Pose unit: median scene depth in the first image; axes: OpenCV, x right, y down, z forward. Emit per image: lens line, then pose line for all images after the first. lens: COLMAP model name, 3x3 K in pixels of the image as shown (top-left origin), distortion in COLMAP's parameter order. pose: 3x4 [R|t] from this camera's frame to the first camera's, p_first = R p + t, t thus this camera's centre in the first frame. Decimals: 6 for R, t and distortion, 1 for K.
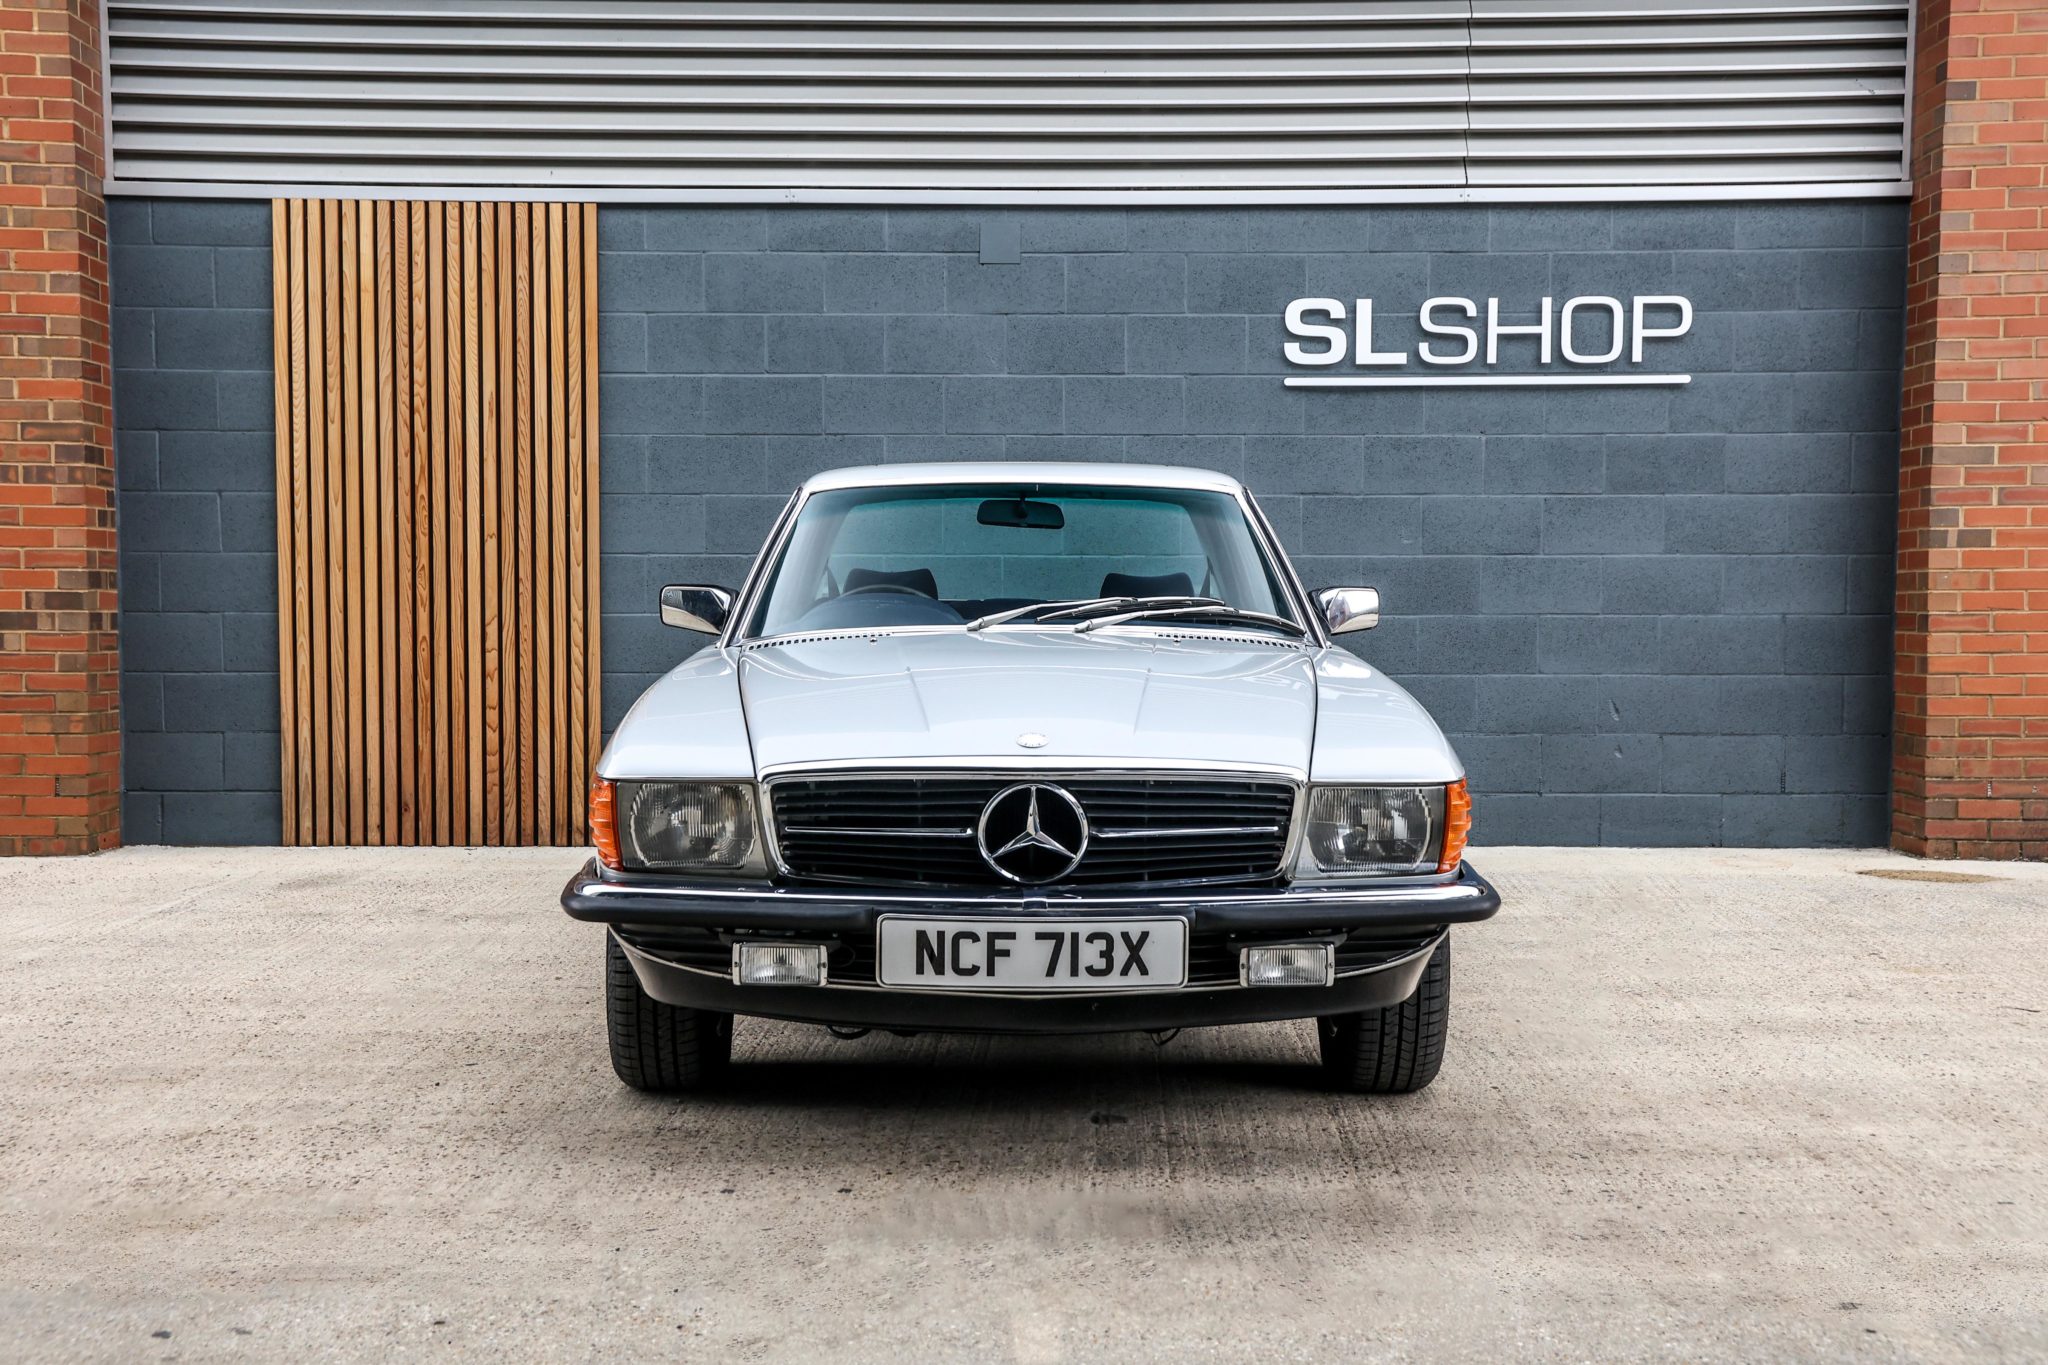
lens RADIAL K [[2753.8, 0, 1013.7], [0, 2753.8, 694.4], [0, 0, 1]] dist [0.079931, 0.427392]
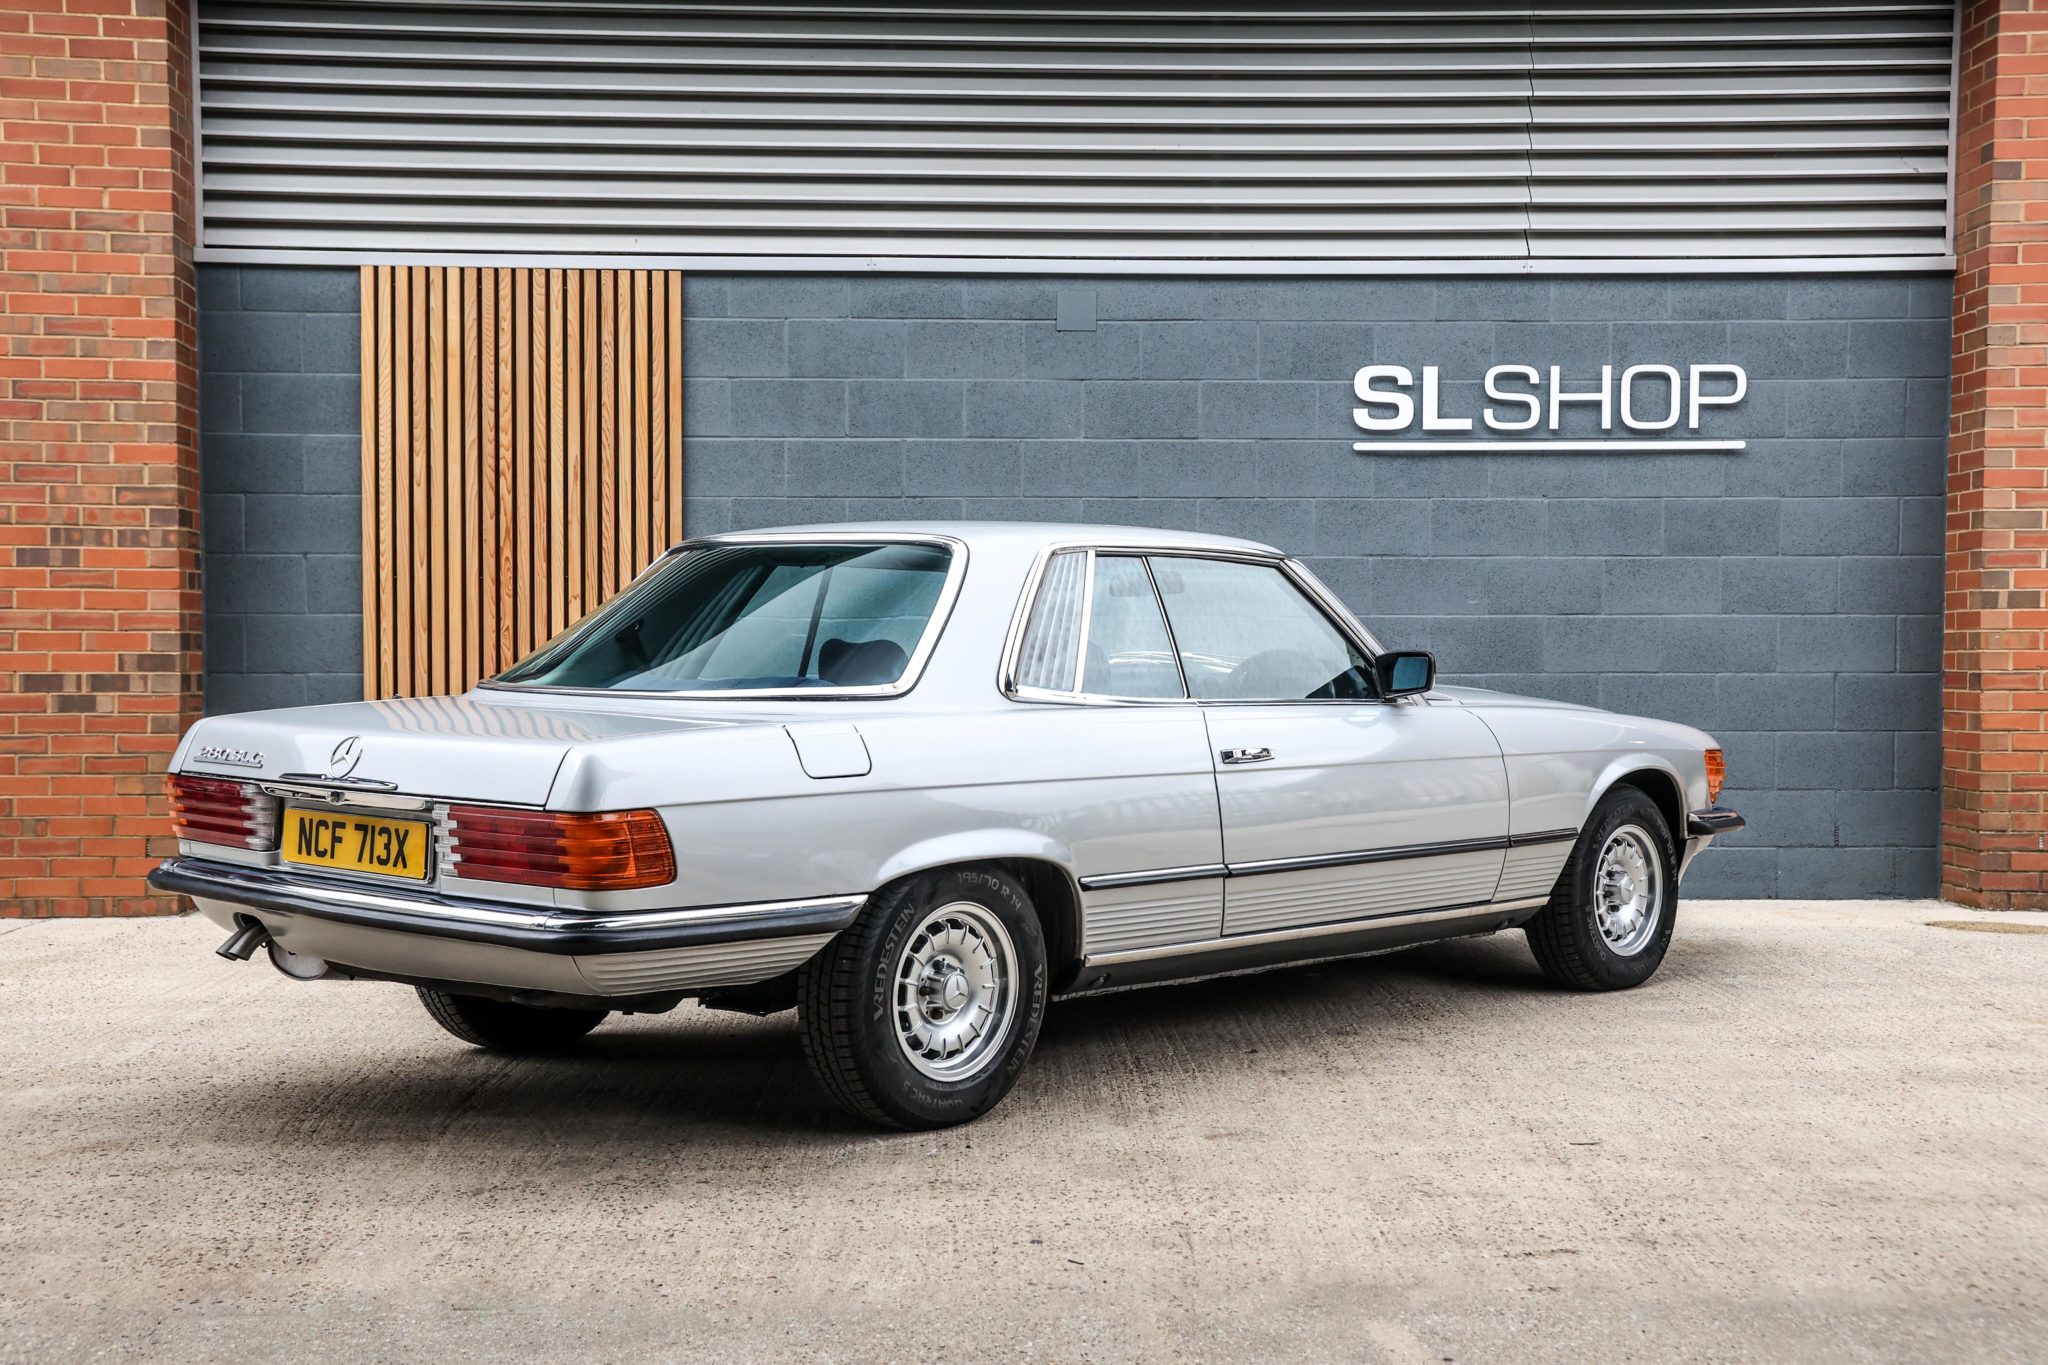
lens RADIAL K [[2771.0, 0, 1018.4], [0, 2771.0, 685.2], [0, 0, 1]] dist [0.093005, 0.390175]
pose [[0.998929, -0.002027, 0.046229, -0.074382], [0.002959, 0.999794, -0.020095, -0.004156], [-0.046179, 0.020211, 0.998729, -0.023751]]
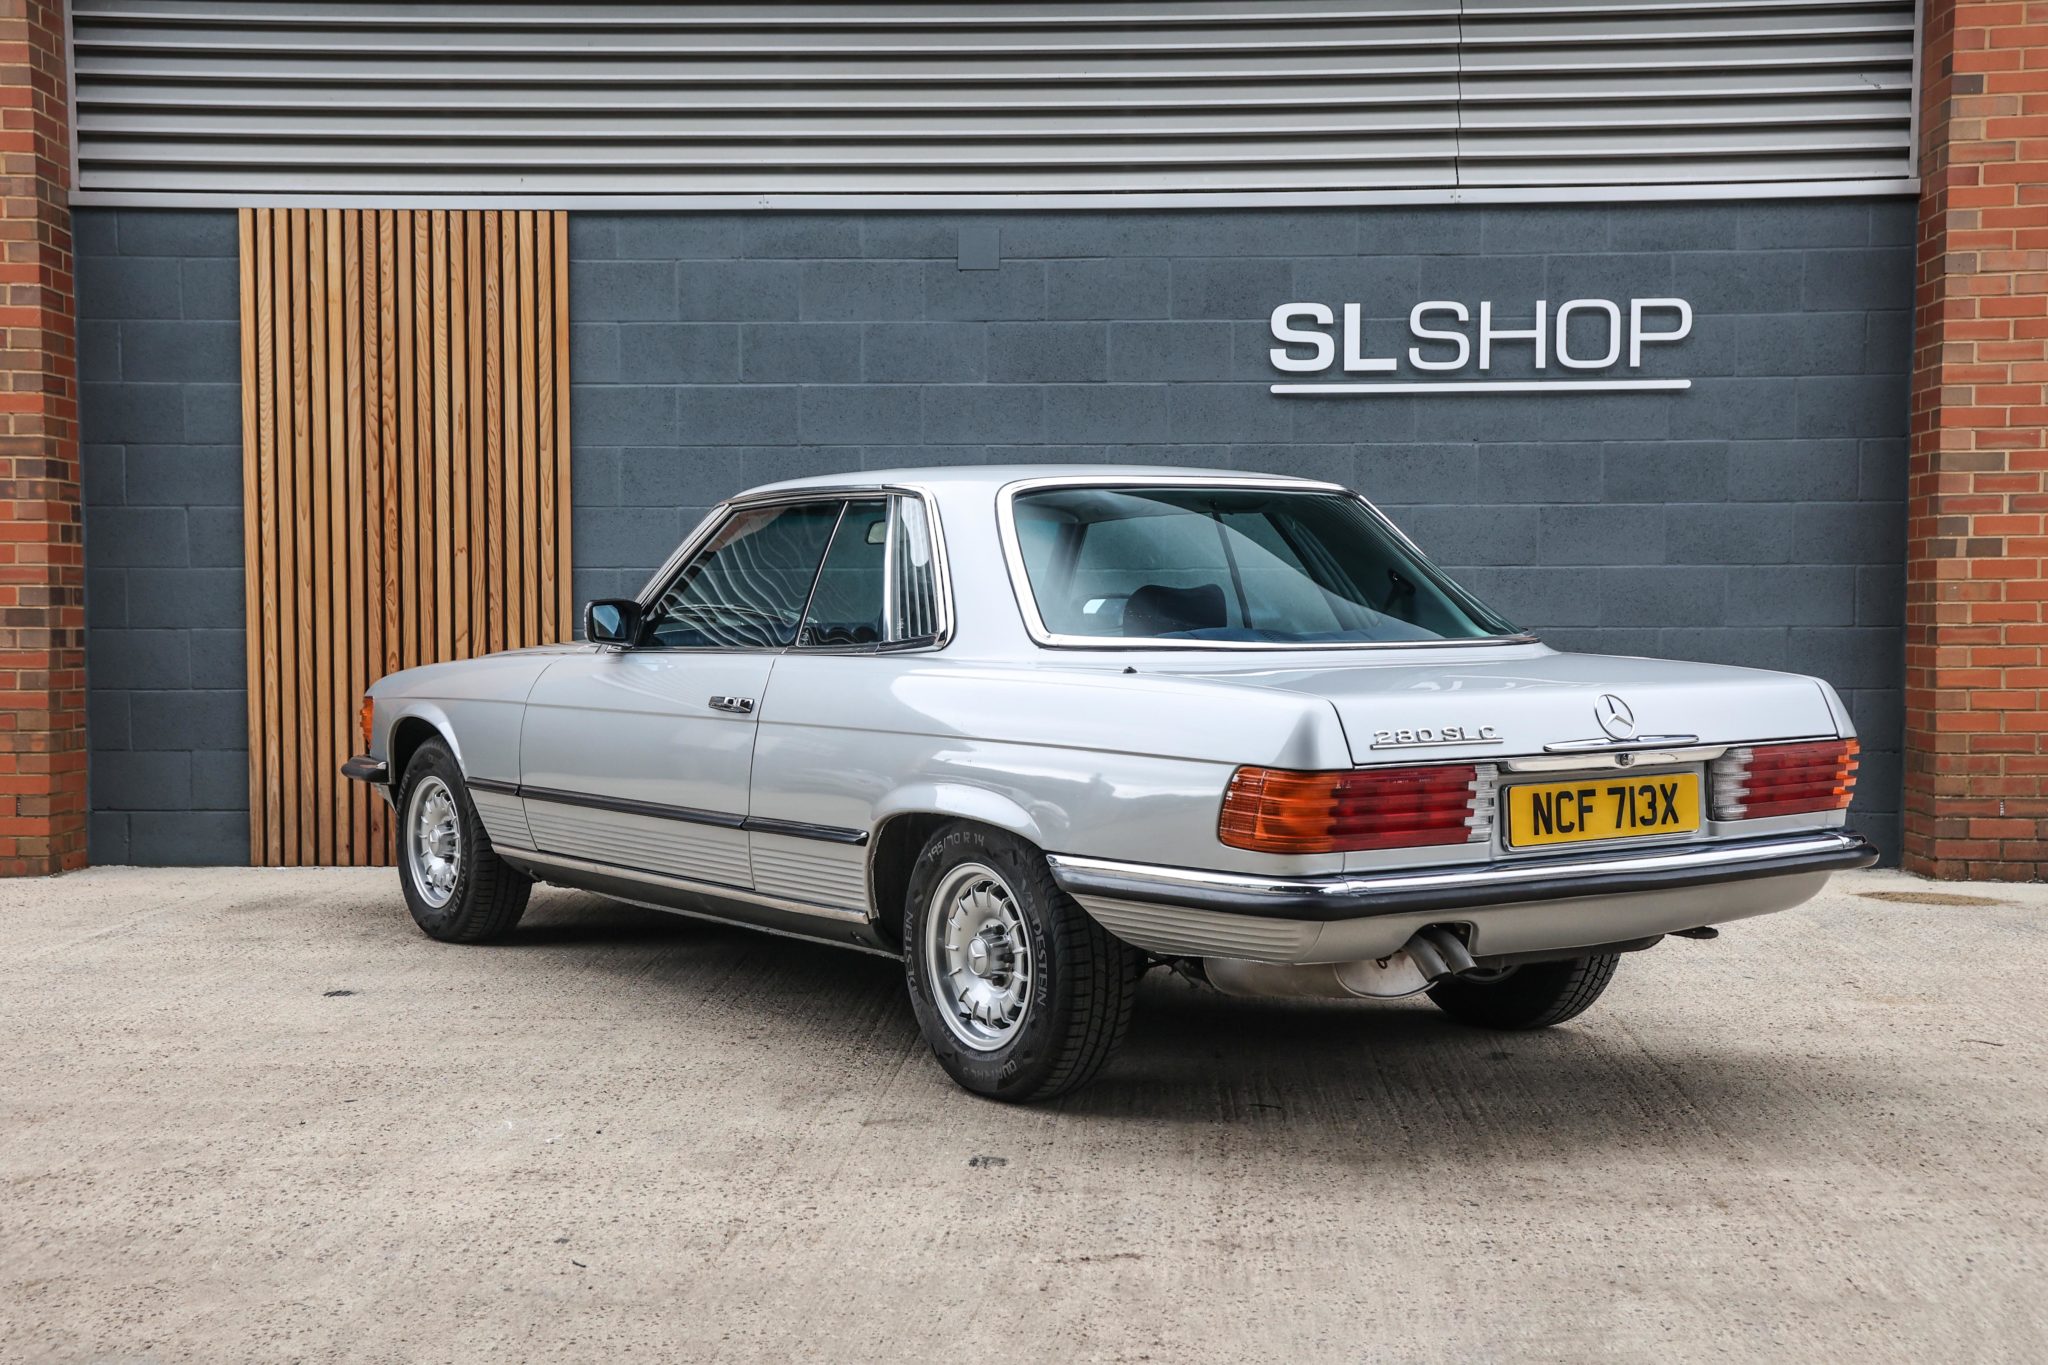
lens RADIAL K [[2771.0, 0, 1018.4], [0, 2771.0, 685.2], [0, 0, 1]] dist [0.093005, 0.390175]
pose [[0.999502, -0.002024, -0.031504, 0.039915], [0.001822, 0.999978, -0.006427, -0.002667], [0.031516, 0.006366, 0.999483, 0.018734]]
